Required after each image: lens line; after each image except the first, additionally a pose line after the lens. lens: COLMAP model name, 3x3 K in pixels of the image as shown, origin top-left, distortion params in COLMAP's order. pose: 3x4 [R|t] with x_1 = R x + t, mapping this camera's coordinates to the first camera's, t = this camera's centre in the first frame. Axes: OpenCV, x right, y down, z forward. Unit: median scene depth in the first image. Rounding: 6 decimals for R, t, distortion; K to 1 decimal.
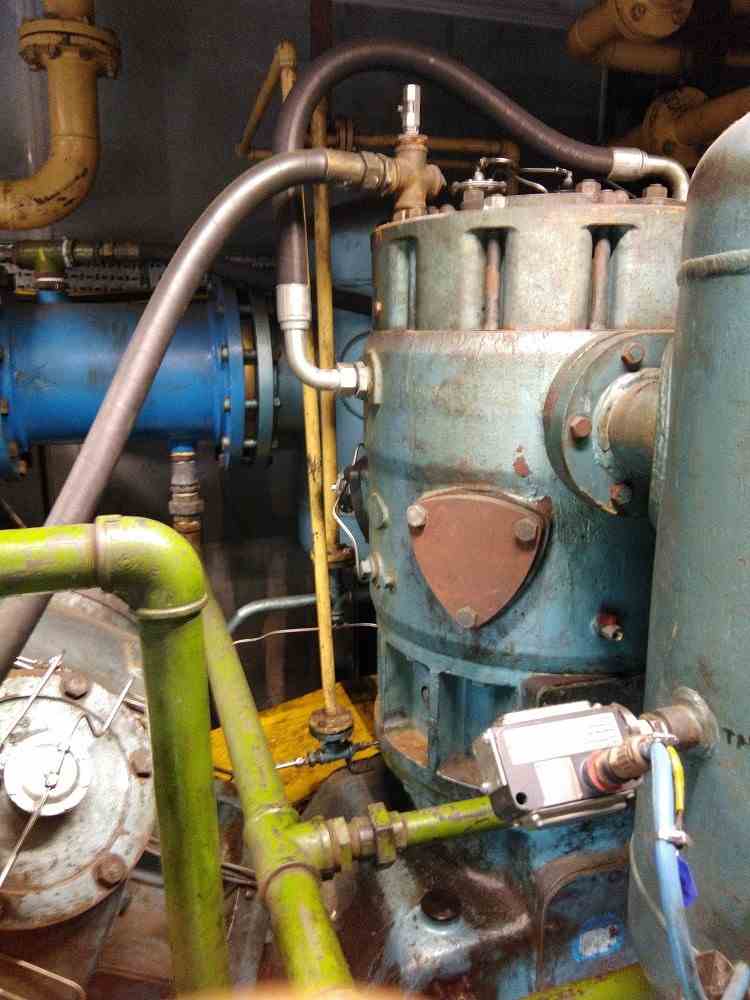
lens RADIAL K [[757.5, 0, 373.1], [0, 757.5, 500.1], [0, 0, 1]] dist [0.057100, -0.091543]
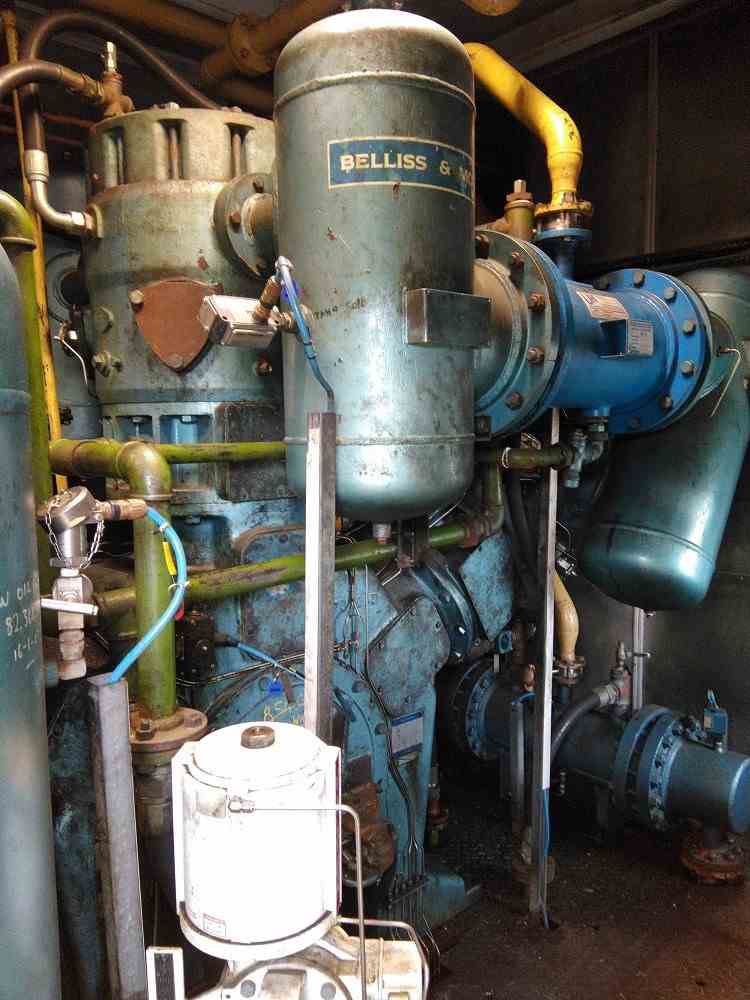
lens RADIAL K [[757.5, 0, 373.1], [0, 757.5, 507.8], [0, 0, 1]] dist [0.057100, -0.091543]
pose [[0.899506, -0.061141, 0.432610, -0.214717], [0.113815, 0.988765, -0.096906, 0.667869], [-0.421824, 0.136405, 0.896358, -0.553846]]
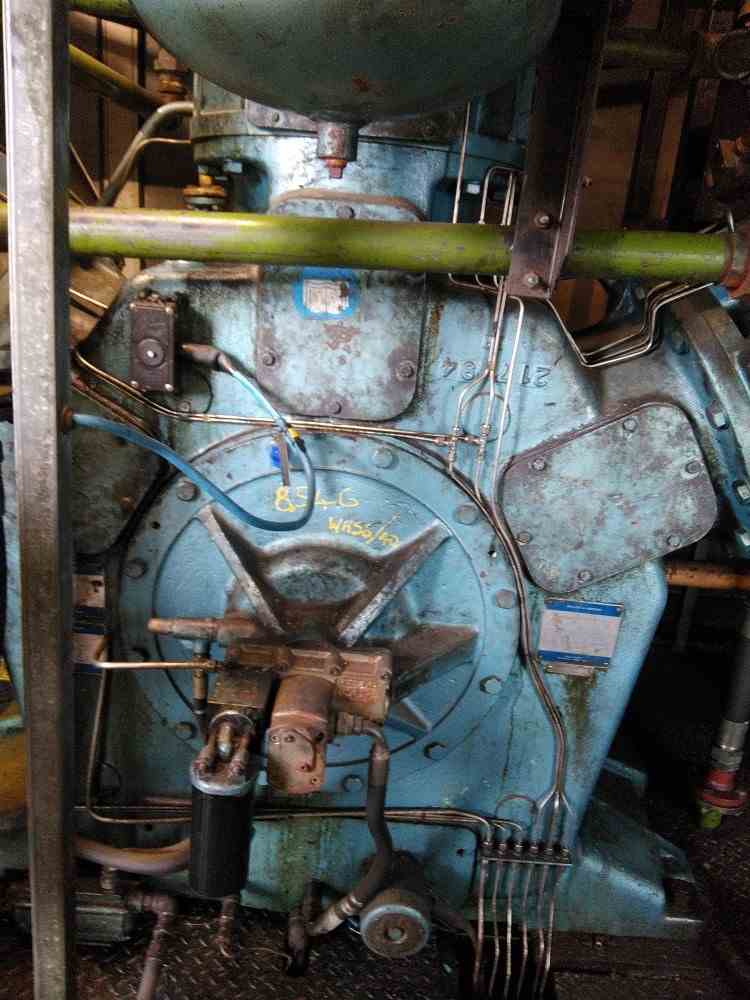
lens RADIAL K [[757.5, 0, 375.9], [0, 757.5, 503.8], [0, 0, 1]] dist [0.057100, -0.091543]
pose [[0.948718, 0.171834, -0.265345, 0.717494], [-0.143793, 0.982076, 0.121861, 0.790440], [0.281529, -0.077457, 0.956421, 0.136656]]
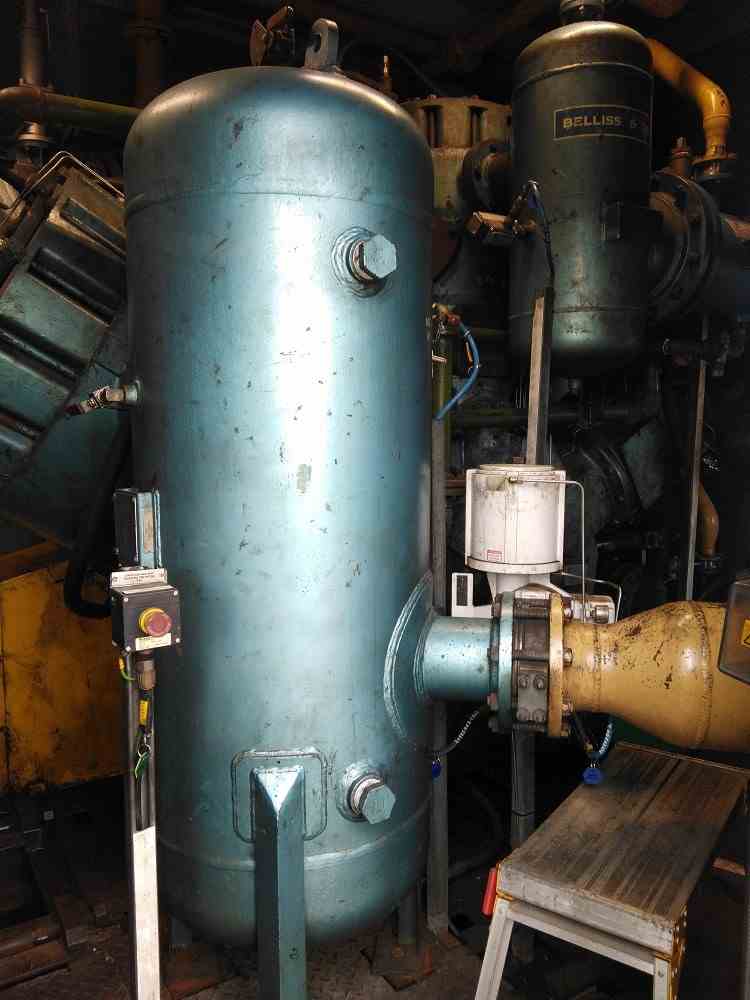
lens RADIAL K [[757.5, 0, 372.1], [0, 757.5, 503.5], [0, 0, 1]] dist [0.057100, -0.091543]
pose [[0.959023, -0.031540, 0.281568, -0.718336], [0.068587, 0.990070, -0.122705, 1.128796], [-0.274902, 0.136989, 0.951663, -1.048053]]
